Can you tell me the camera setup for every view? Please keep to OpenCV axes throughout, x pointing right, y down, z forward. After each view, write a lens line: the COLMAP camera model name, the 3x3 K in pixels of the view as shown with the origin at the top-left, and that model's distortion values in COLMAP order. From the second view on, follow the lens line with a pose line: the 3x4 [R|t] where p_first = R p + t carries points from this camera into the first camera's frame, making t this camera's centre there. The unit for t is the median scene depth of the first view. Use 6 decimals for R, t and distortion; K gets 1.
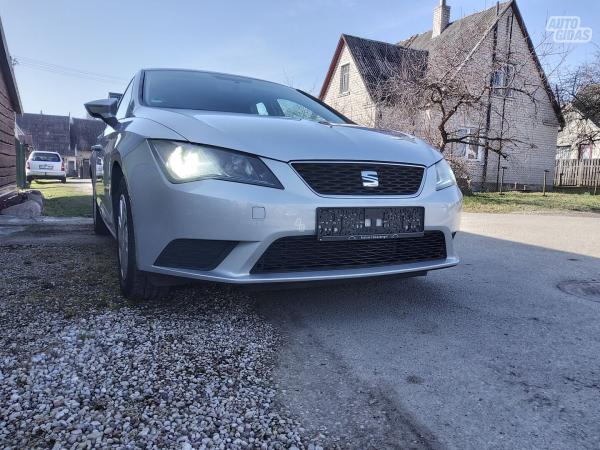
lens RADIAL K [[440.3, 0, 300.0], [0, 440.3, 225.0], [0, 0, 1]] dist [-0.005825, -0.004649]
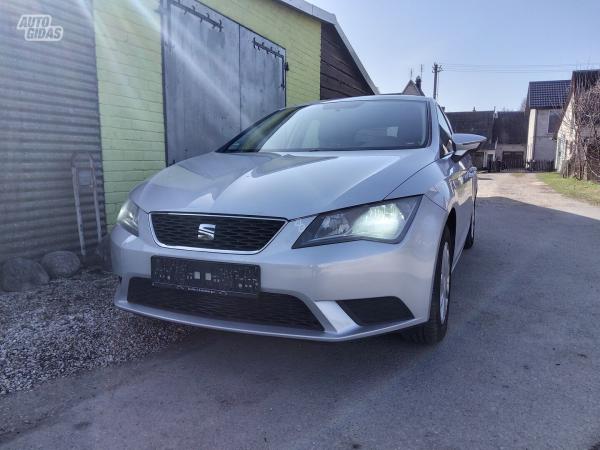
lens RADIAL K [[440.3, 0, 300.0], [0, 440.3, 225.0], [0, 0, 1]] dist [-0.005825, -0.004649]
pose [[0.643455, 0.070865, -0.762197, 1.069066], [-0.058127, 0.997354, 0.043658, -0.178234], [0.763274, 0.016212, 0.645872, 0.518318]]
